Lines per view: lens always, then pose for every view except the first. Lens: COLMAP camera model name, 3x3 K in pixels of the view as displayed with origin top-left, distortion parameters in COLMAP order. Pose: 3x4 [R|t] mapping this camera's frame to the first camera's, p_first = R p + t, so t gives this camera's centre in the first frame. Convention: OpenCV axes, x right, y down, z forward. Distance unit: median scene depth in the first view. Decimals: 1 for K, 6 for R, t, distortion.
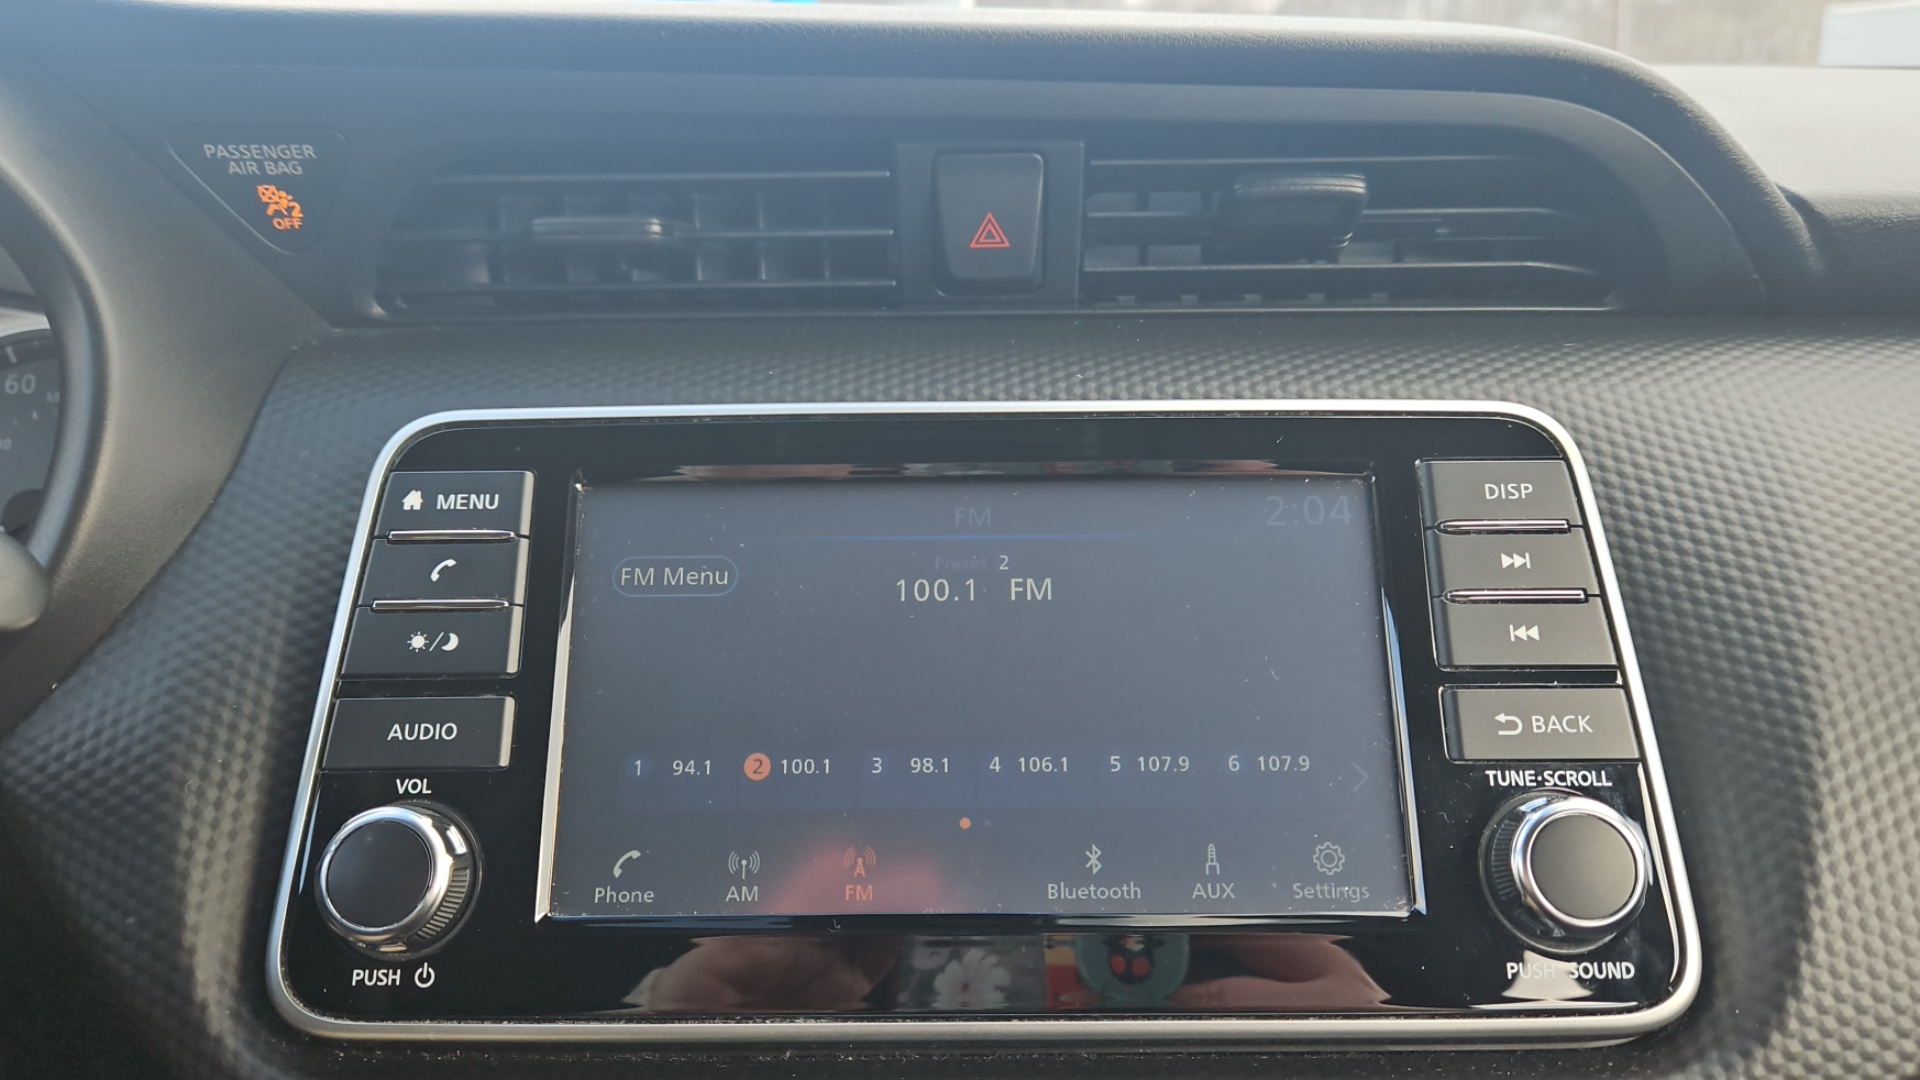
lens RADIAL K [[1488.7, 0, 951.8], [0, 1488.7, 545.3], [0, 0, 1]] dist [0.032172, -0.025554]
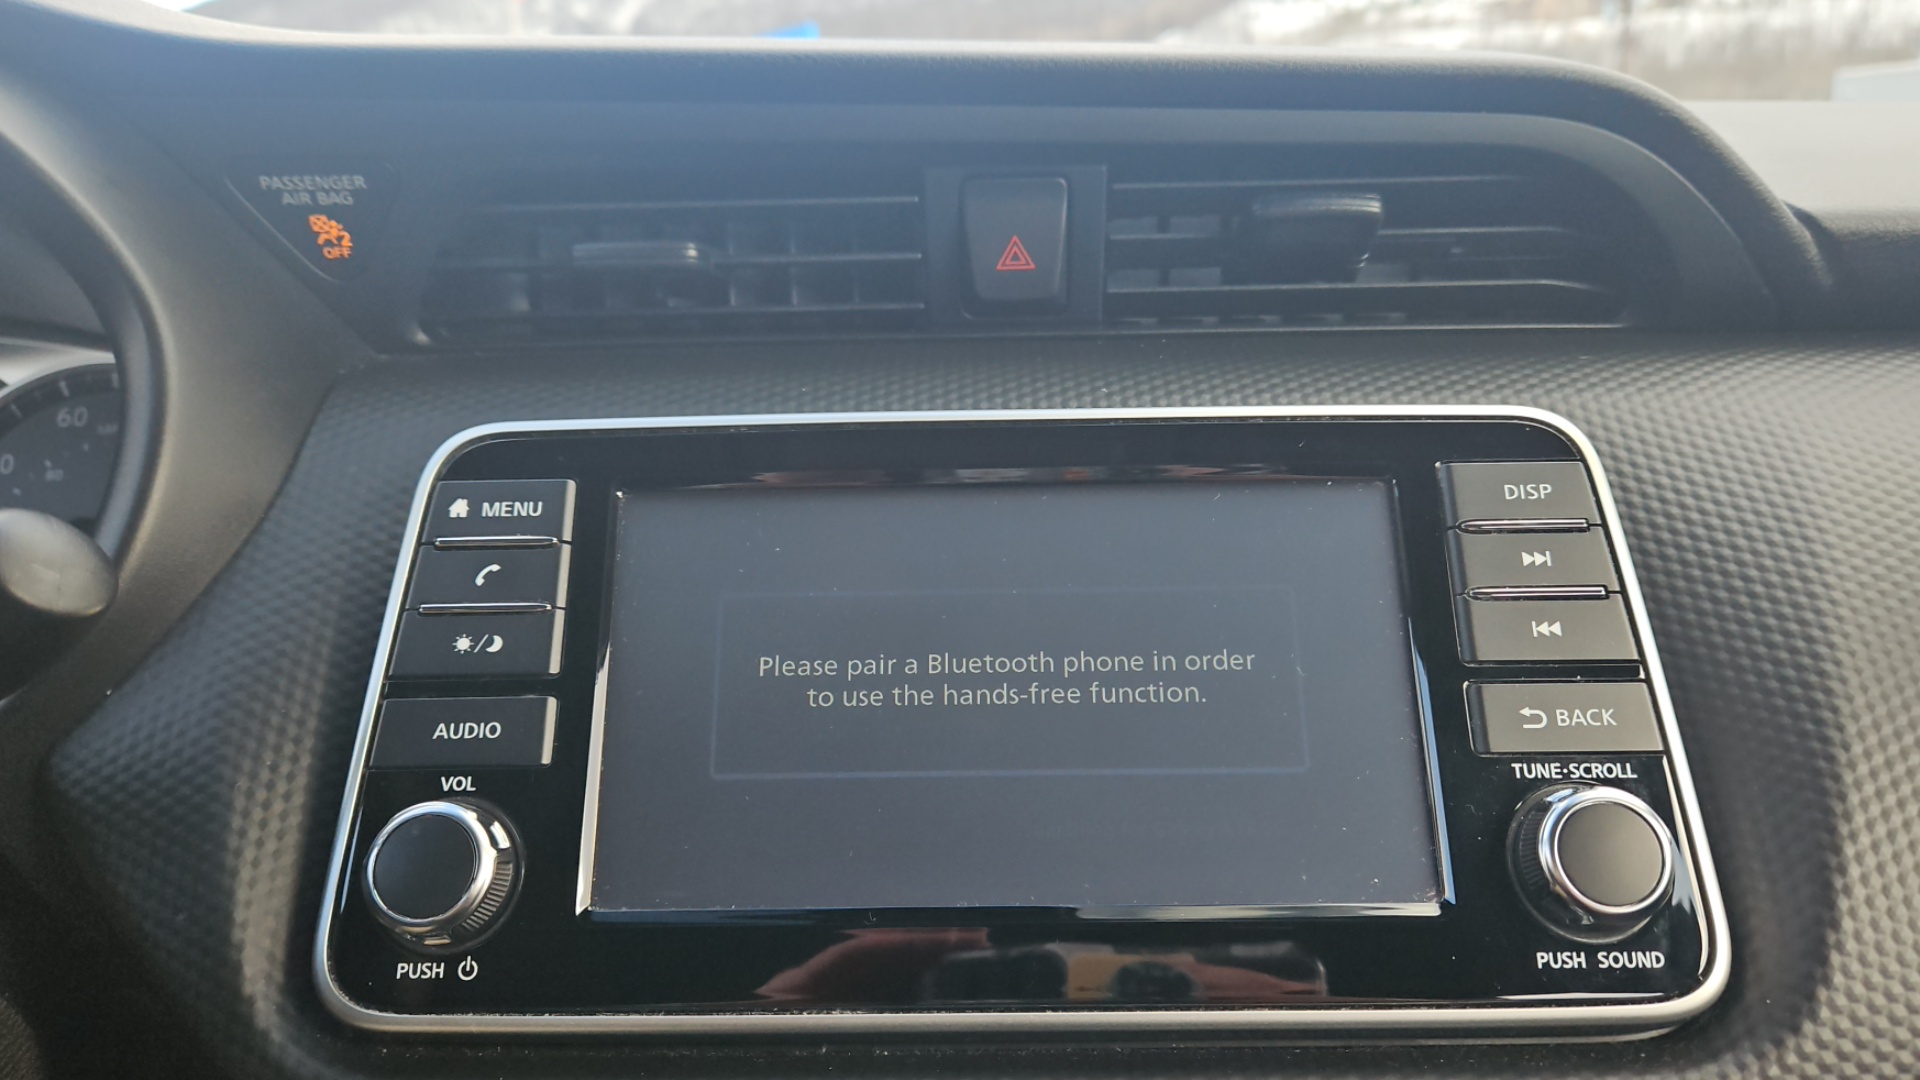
lens RADIAL K [[1488.7, 0, 951.7], [0, 1488.7, 537.5], [0, 0, 1]] dist [0.032172, -0.025554]
pose [[0.999908, -0.005713, -0.012273, -0.008405], [0.005118, 0.998836, -0.047969, 0.040899], [0.012532, 0.047902, 0.998773, -0.023047]]
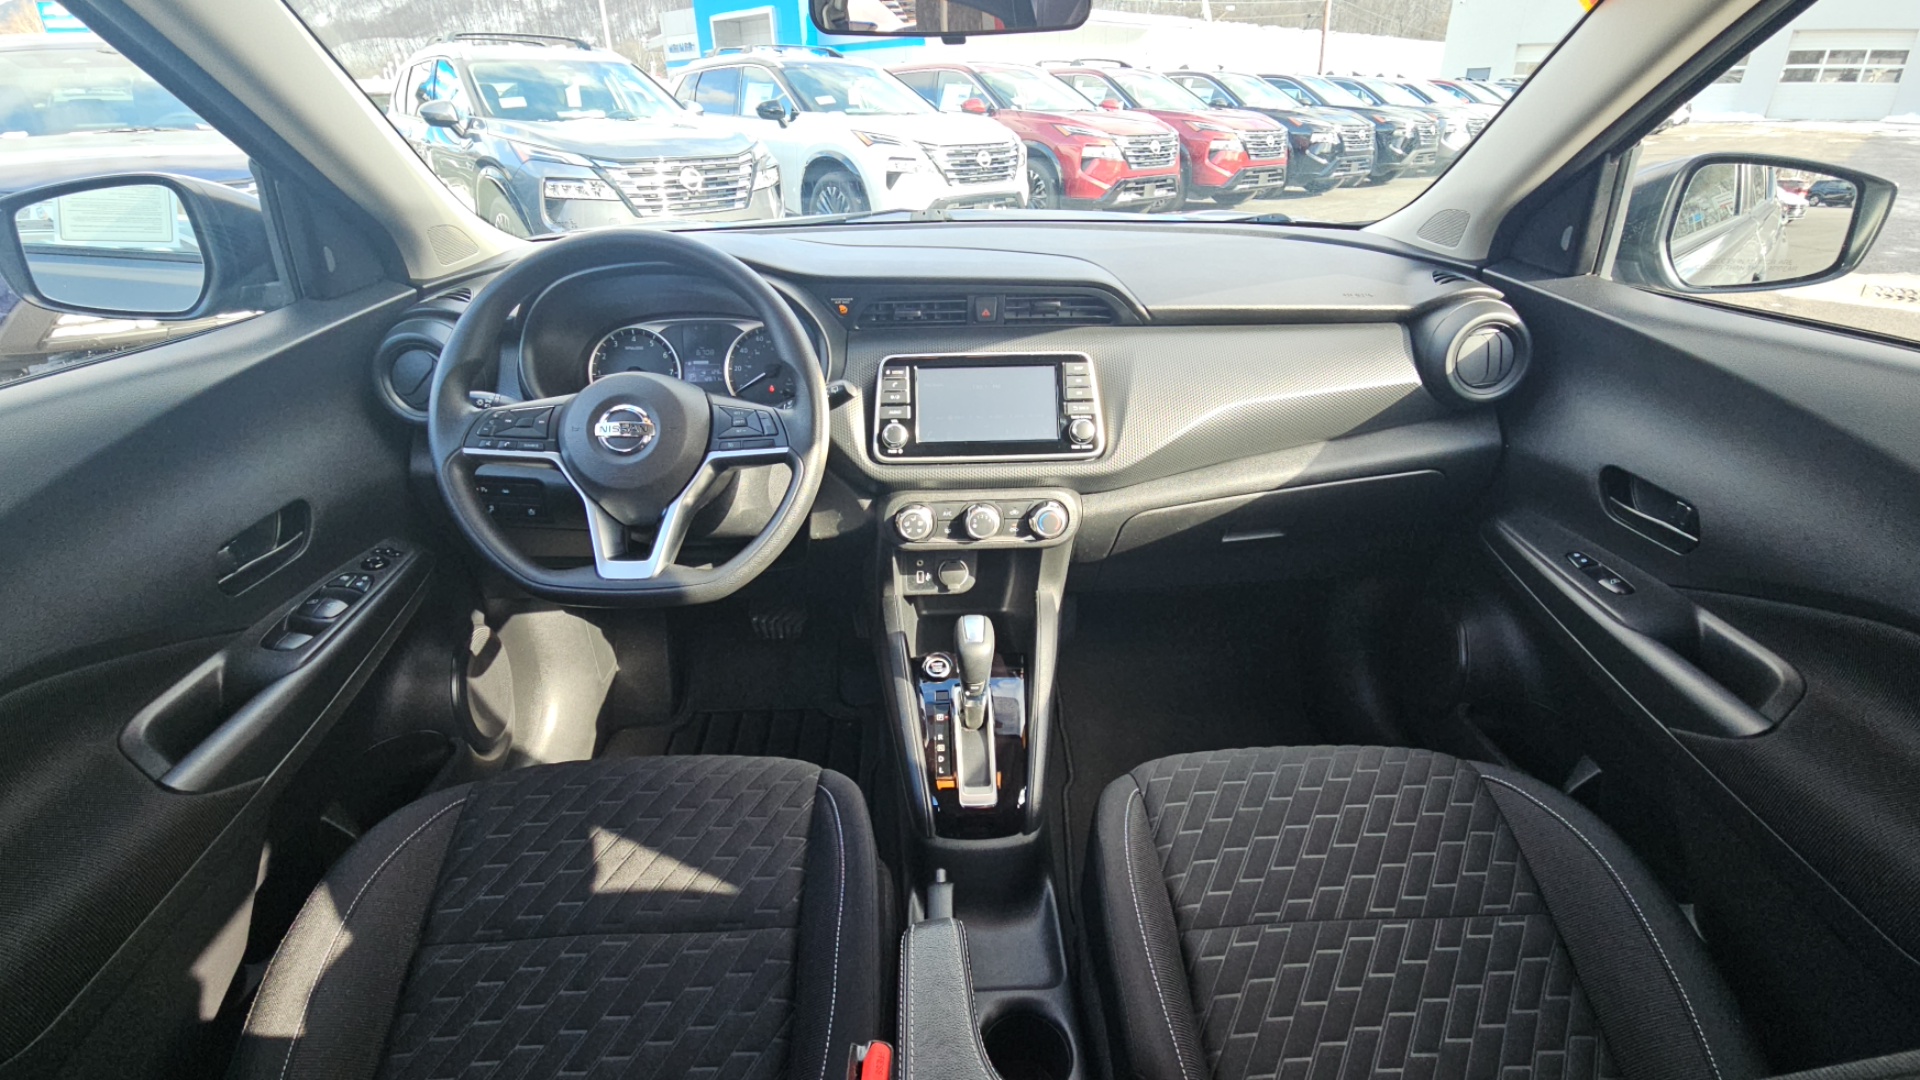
lens RADIAL K [[857.0, 0, 950.7], [0, 857.0, 537.1], [0, 0, 1]] dist [0.016524, -0.010799]
pose [[0.999055, -0.021399, 0.037827, -0.257249], [0.012472, 0.974935, 0.222140, -0.138517], [-0.041632, -0.221459, 0.974281, -2.315558]]
